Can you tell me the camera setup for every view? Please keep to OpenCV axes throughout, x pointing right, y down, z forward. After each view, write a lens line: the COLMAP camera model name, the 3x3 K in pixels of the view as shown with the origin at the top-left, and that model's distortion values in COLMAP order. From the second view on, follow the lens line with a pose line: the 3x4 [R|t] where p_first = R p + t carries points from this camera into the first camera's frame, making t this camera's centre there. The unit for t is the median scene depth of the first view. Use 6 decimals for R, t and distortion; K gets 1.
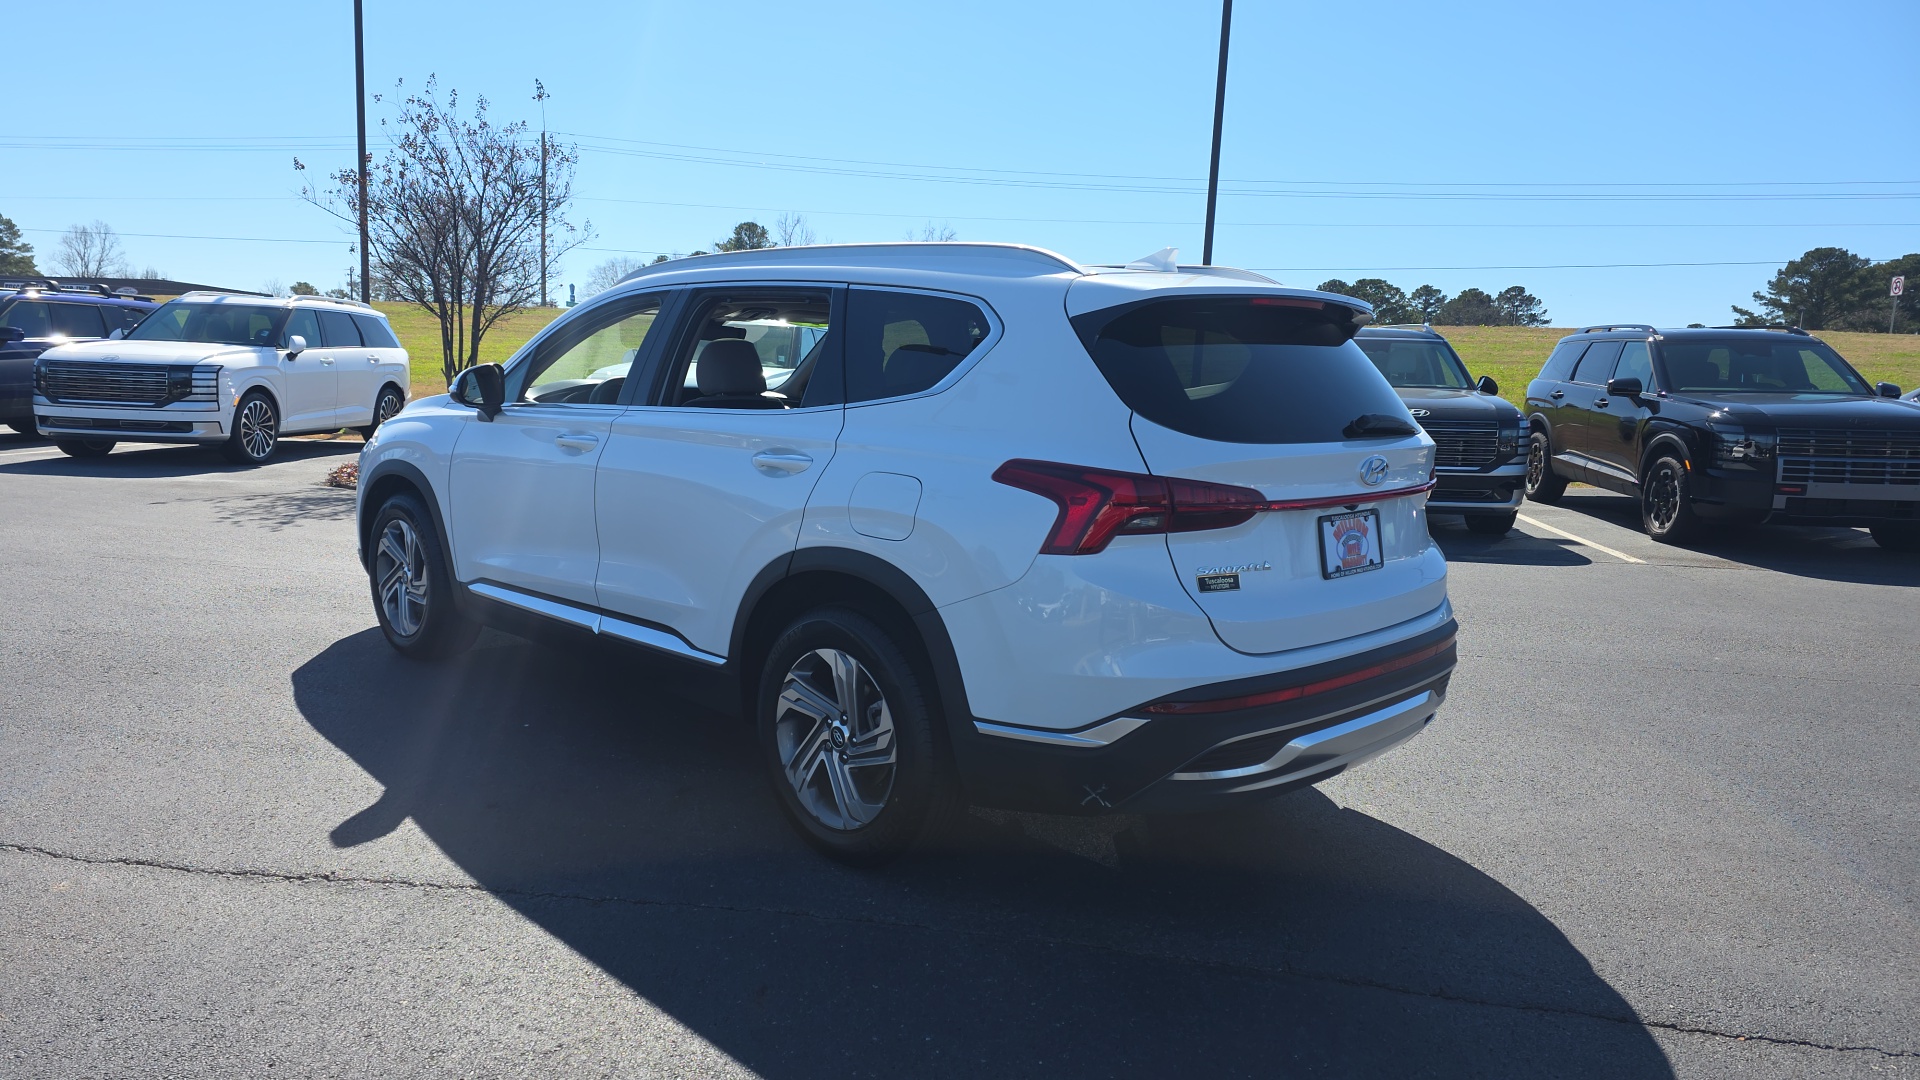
lens RADIAL K [[1292.1, 0, 897.2], [0, 1292.1, 578.3], [0, 0, 1]] dist [0.007495, 0.000908]
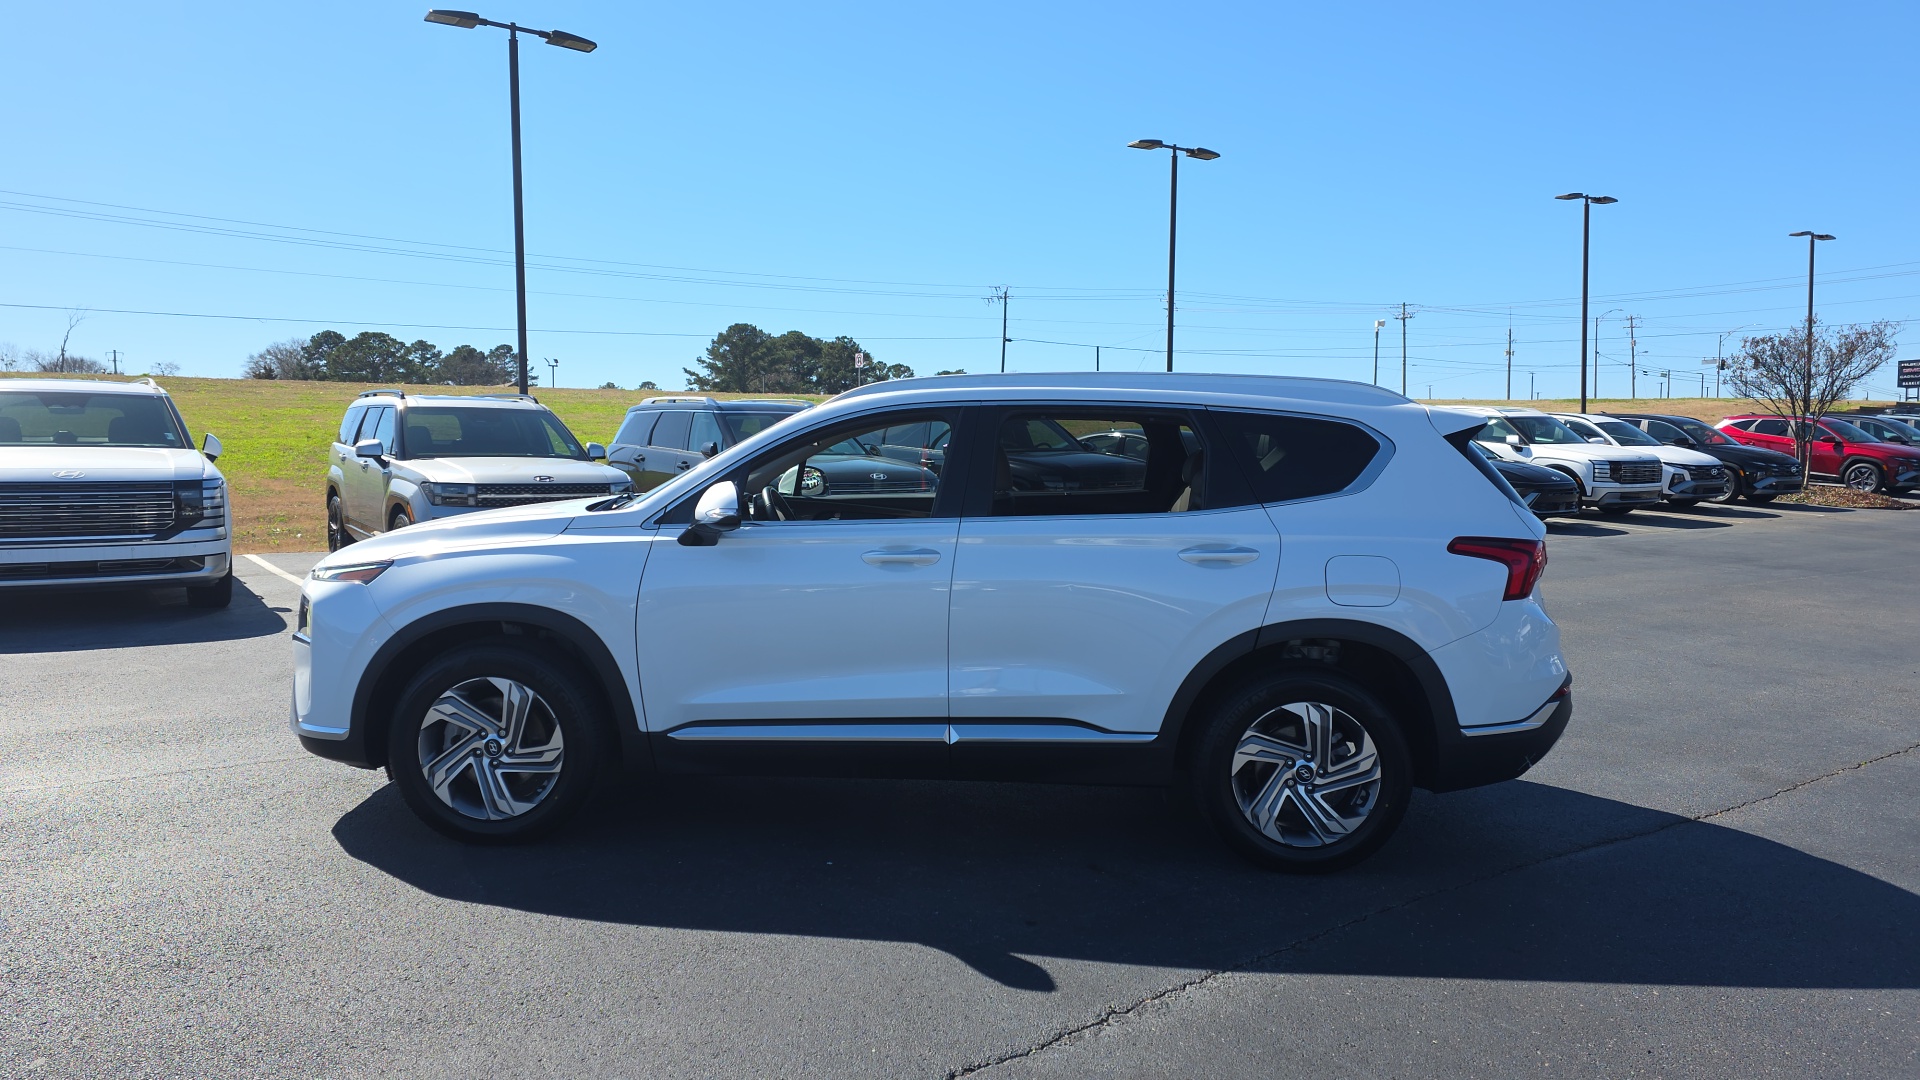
lens RADIAL K [[1278.9, 0, 954.0], [0, 1278.9, 546.7], [0, 0, 1]] dist [0.050961, -0.004819]
pose [[0.692754, -0.081364, 0.716569, -1.027897], [0.125717, 0.992026, -0.008898, -0.110122], [-0.710131, 0.096249, 0.697459, 0.329624]]
